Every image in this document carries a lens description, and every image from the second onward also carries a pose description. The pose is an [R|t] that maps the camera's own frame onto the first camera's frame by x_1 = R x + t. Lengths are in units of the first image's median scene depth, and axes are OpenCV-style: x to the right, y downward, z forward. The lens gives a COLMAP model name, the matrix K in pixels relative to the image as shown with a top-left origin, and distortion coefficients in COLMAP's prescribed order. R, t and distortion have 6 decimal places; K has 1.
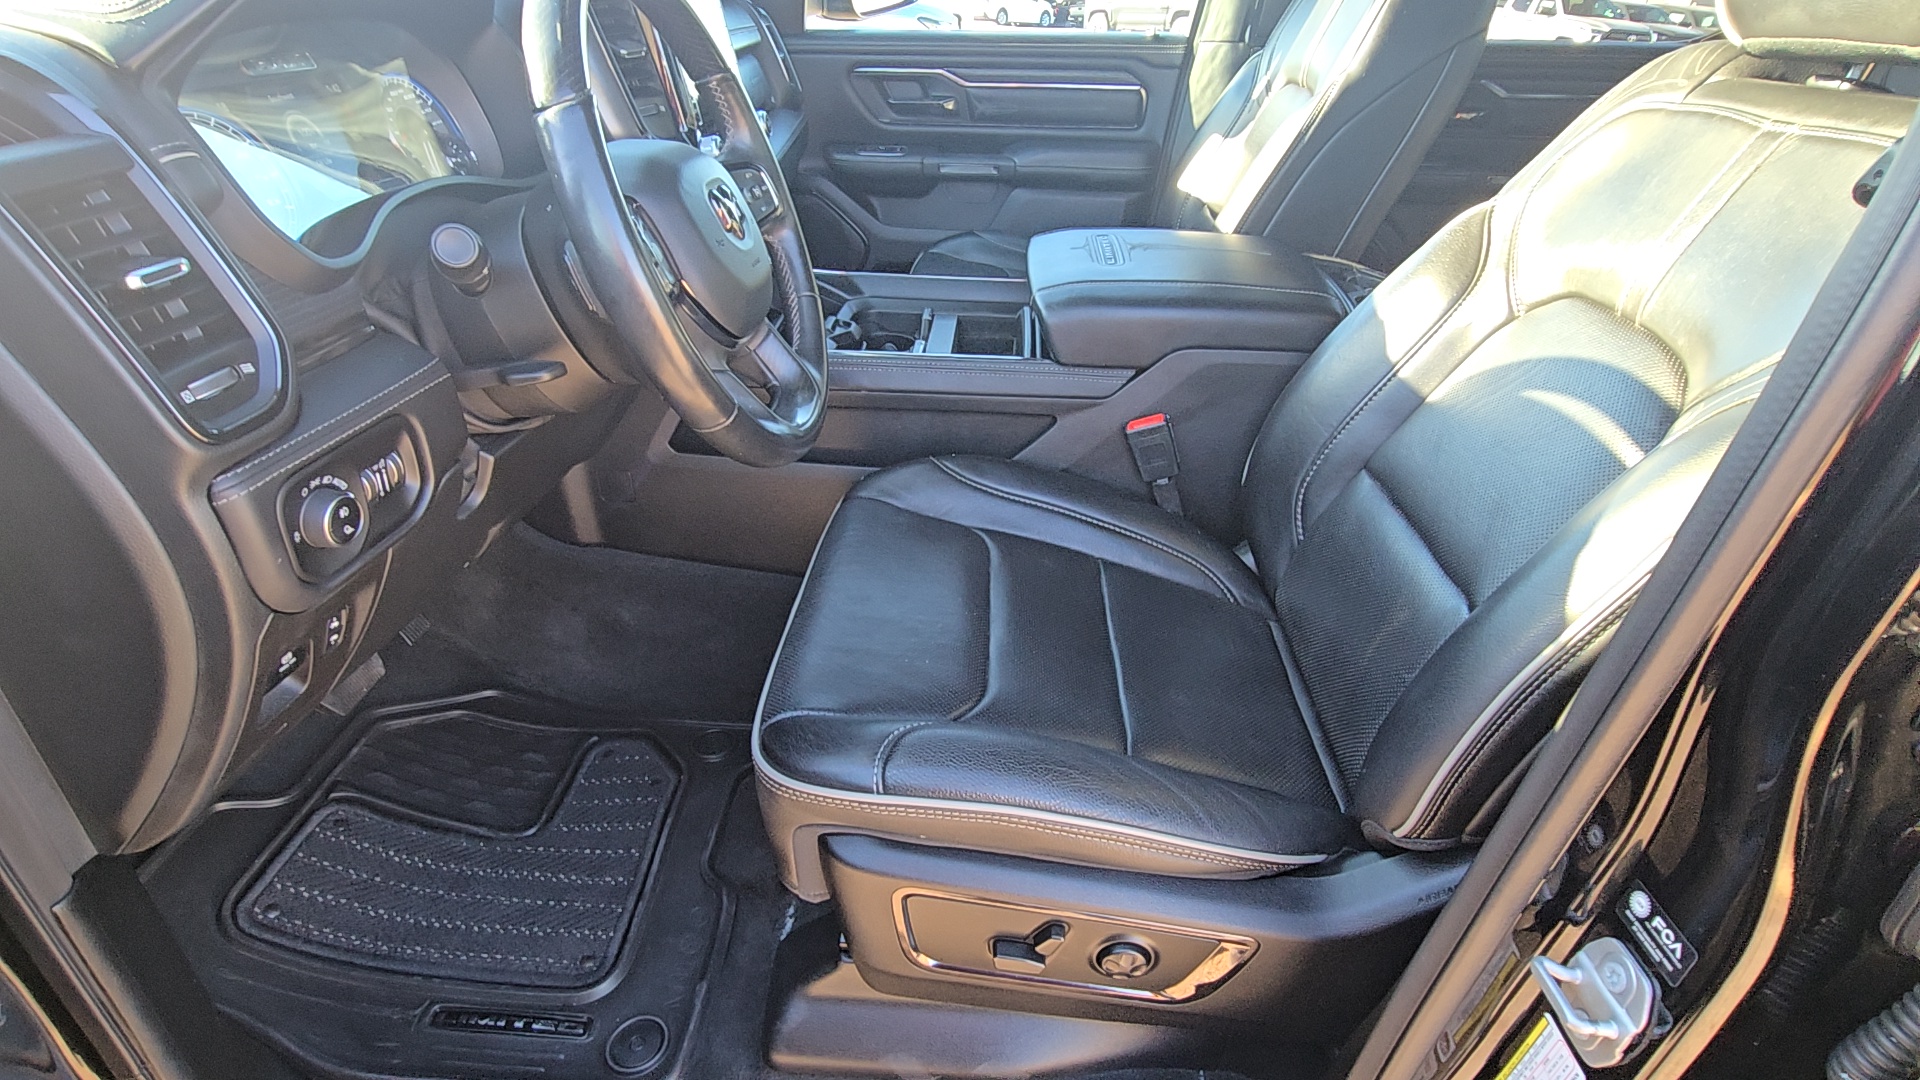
lens RADIAL K [[968.0, 0, 960.0], [0, 968.0, 540.0], [0, 0, 1]] dist [0.001129, -0.000029]
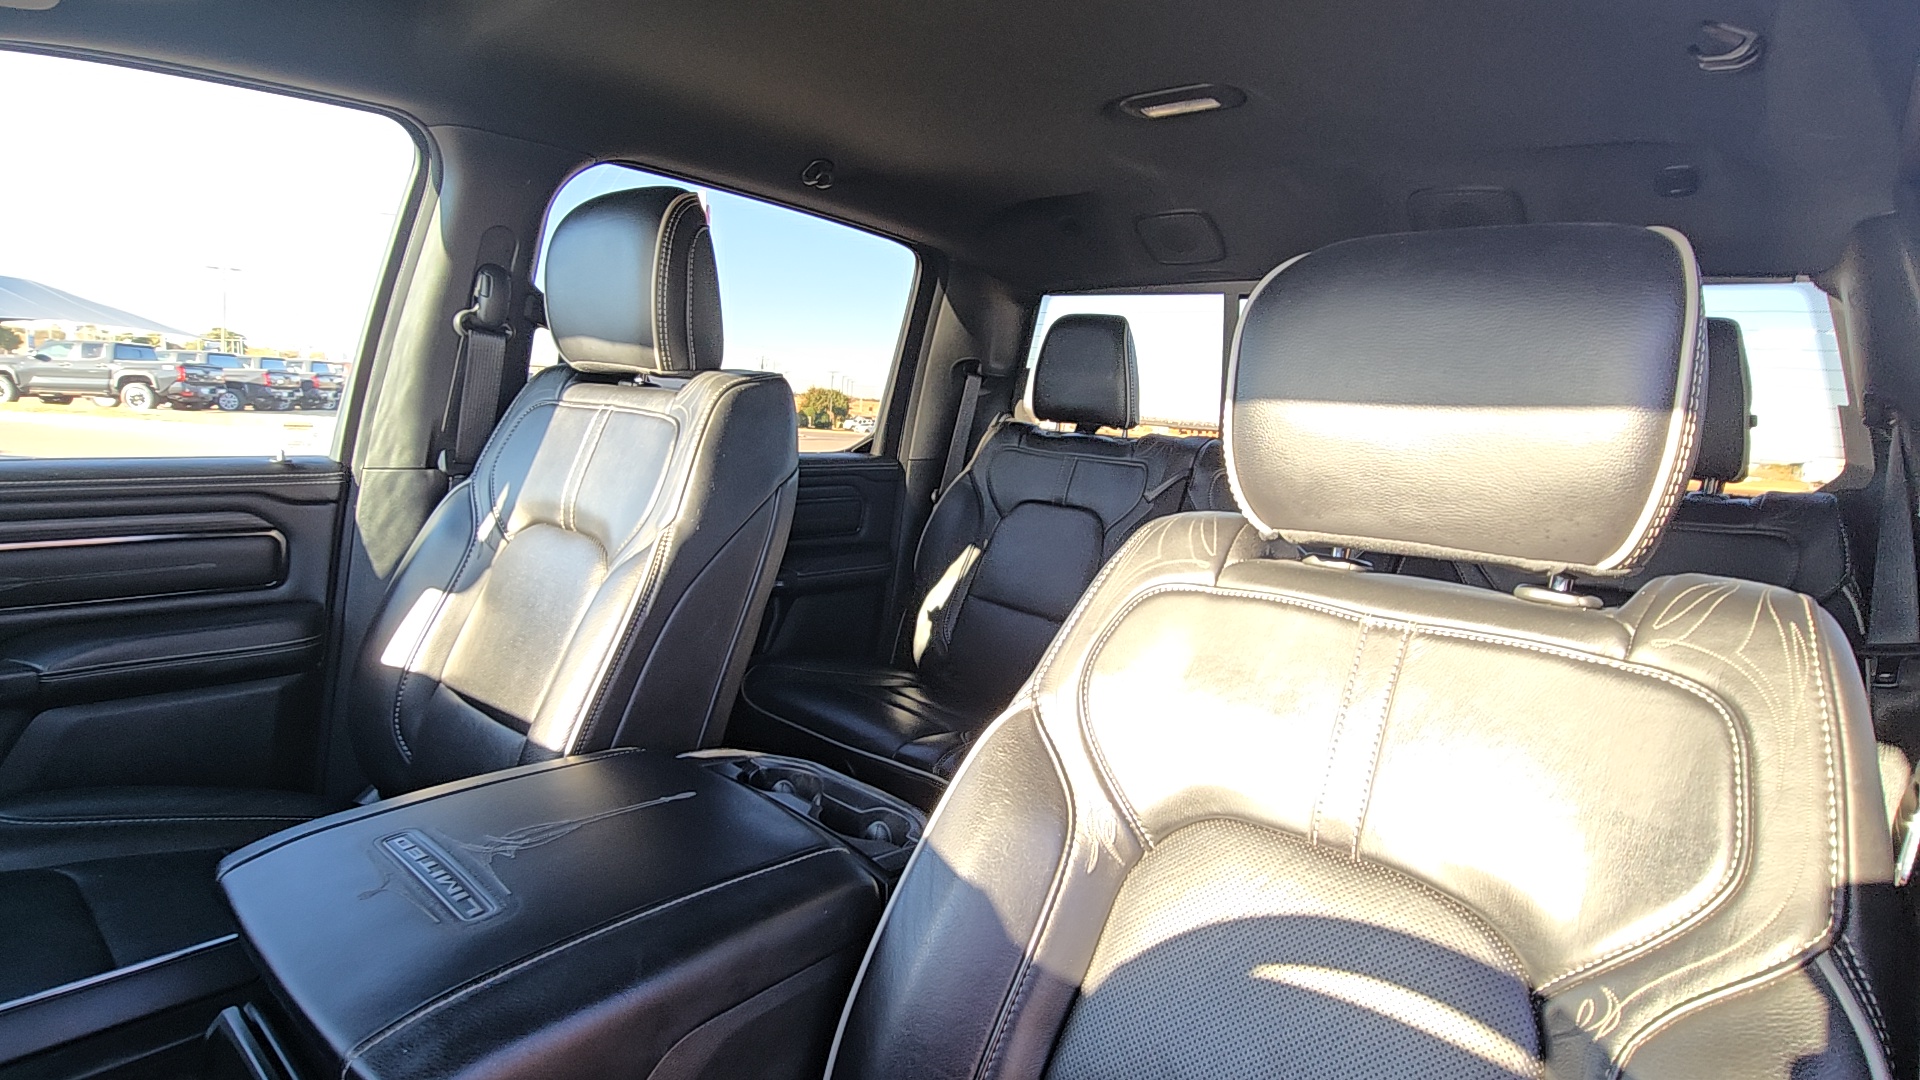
lens RADIAL K [[968.0, 0, 960.0], [0, 968.0, 540.0], [0, 0, 1]] dist [0.001129, -0.000029]
pose [[0.614514, -0.096279, 0.783009, -0.051552], [0.351276, 0.922097, -0.162304, -0.197367], [-0.706384, 0.374791, 0.600461, 0.279383]]
